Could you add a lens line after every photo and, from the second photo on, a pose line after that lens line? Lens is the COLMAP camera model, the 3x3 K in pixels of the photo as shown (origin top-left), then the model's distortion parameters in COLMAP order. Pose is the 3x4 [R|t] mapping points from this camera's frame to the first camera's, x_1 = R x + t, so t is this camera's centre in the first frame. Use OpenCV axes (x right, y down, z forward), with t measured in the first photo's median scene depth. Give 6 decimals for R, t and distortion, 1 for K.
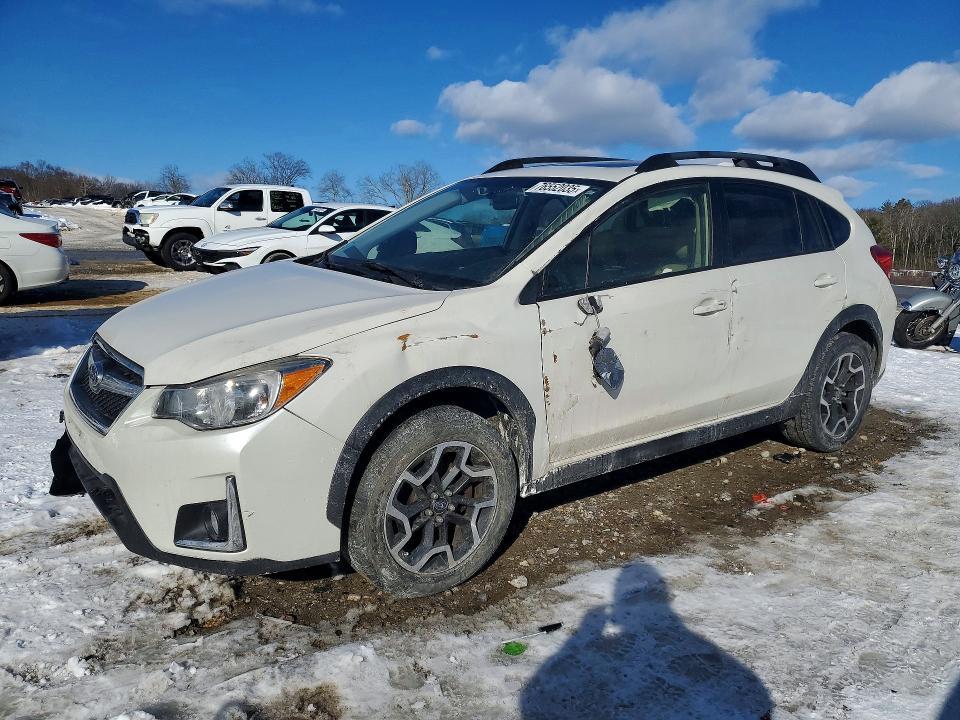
lens RADIAL K [[787.1, 0, 480.0], [0, 787.1, 360.0], [0, 0, 1]] dist [0.006005, 0.009232]
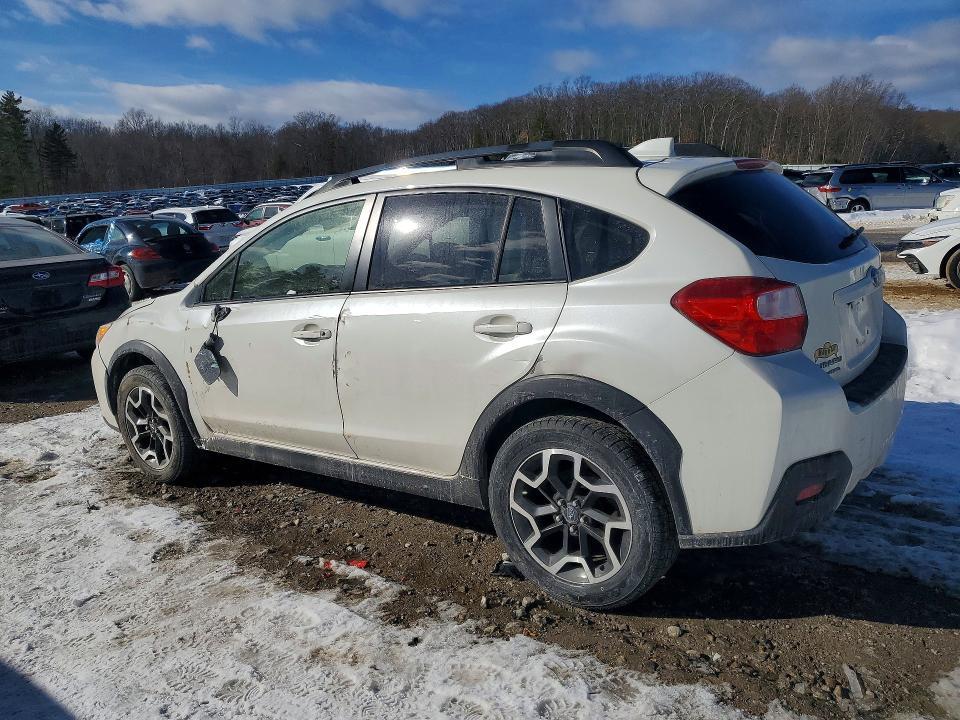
lens RADIAL K [[787.1, 0, 480.0], [0, 787.1, 360.0], [0, 0, 1]] dist [0.006005, 0.009232]
pose [[0.278951, 0.151137, -0.948337, 1.270111], [-0.136578, 0.983743, 0.116606, -0.175537], [0.950543, 0.096995, 0.295058, 0.910279]]
